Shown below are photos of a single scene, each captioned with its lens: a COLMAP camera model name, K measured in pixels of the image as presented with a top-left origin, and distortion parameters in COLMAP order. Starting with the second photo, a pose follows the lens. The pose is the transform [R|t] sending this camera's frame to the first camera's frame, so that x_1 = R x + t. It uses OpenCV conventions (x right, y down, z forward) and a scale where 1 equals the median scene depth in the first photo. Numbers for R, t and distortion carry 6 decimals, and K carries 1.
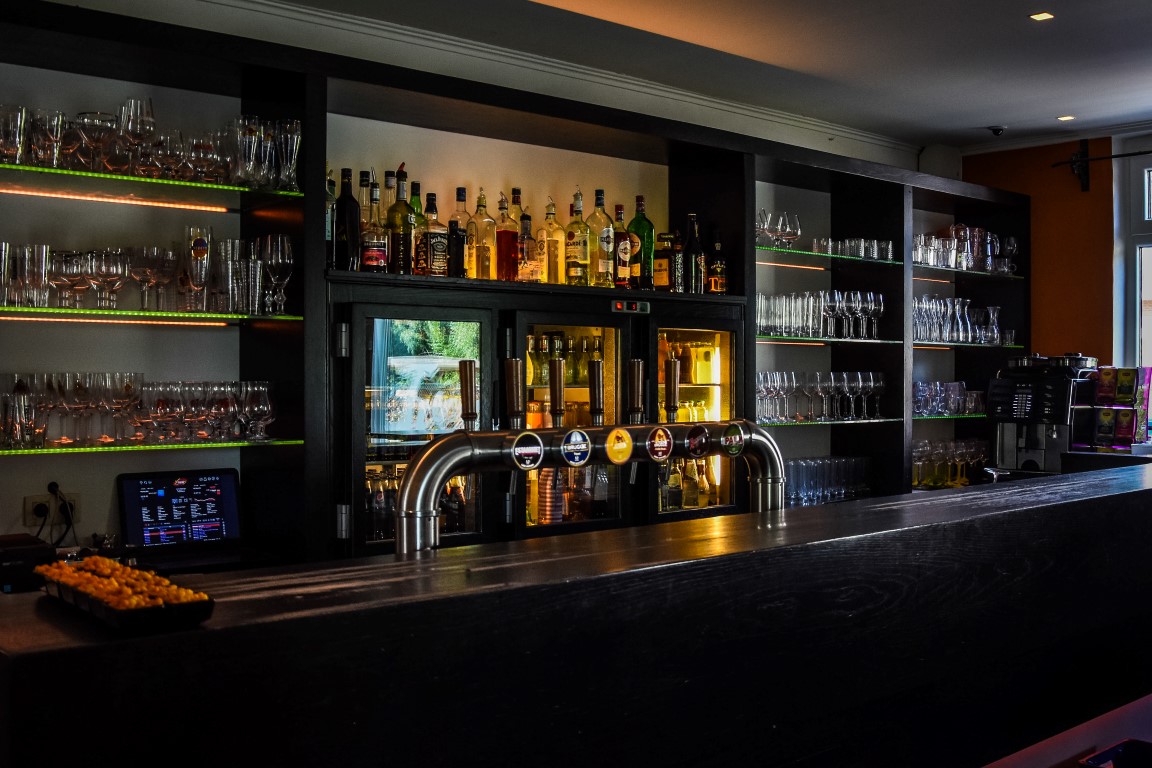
lens RADIAL K [[1194.6, 0, 576.0], [0, 1194.6, 384.0], [0, 0, 1]] dist [-0.147438, 0.207832]
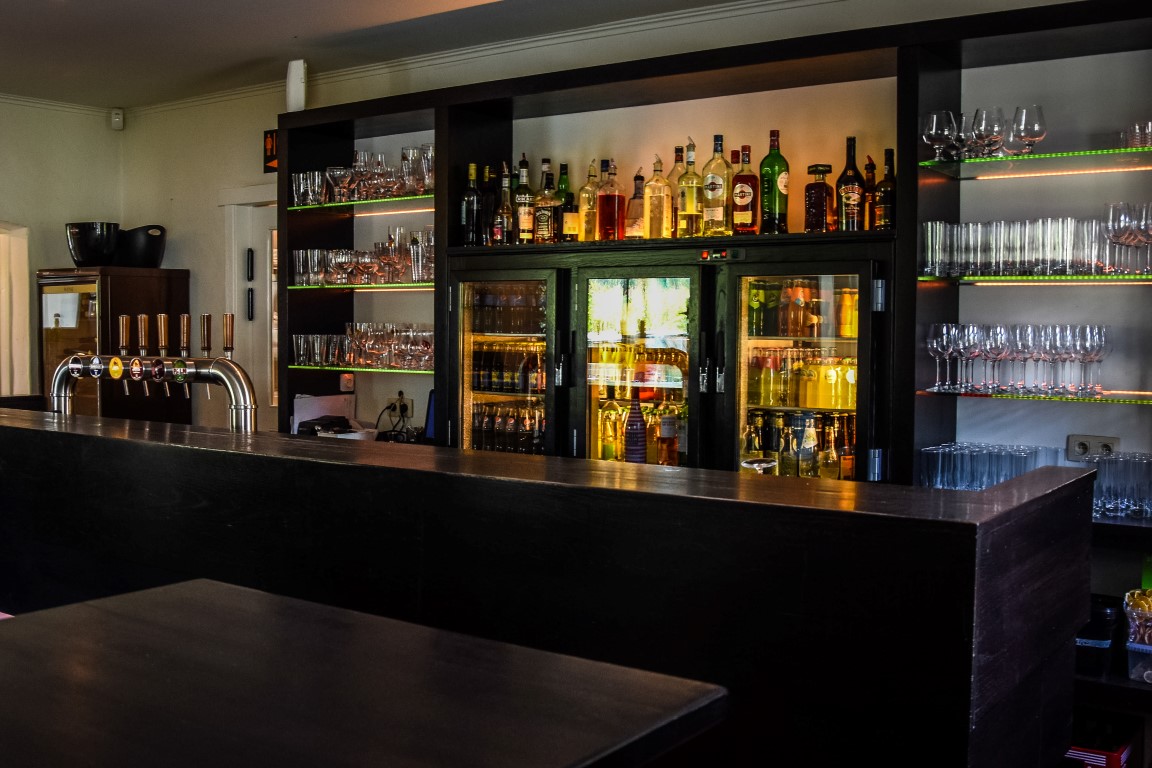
lens RADIAL K [[1194.6, 0, 576.0], [0, 1194.6, 384.0], [0, 0, 1]] dist [-0.147438, 0.207832]
pose [[0.235619, 0.049637, -0.970577, 1.021026], [-0.009583, 0.998765, 0.048752, -0.006737], [0.971798, -0.002186, 0.235804, 0.711985]]
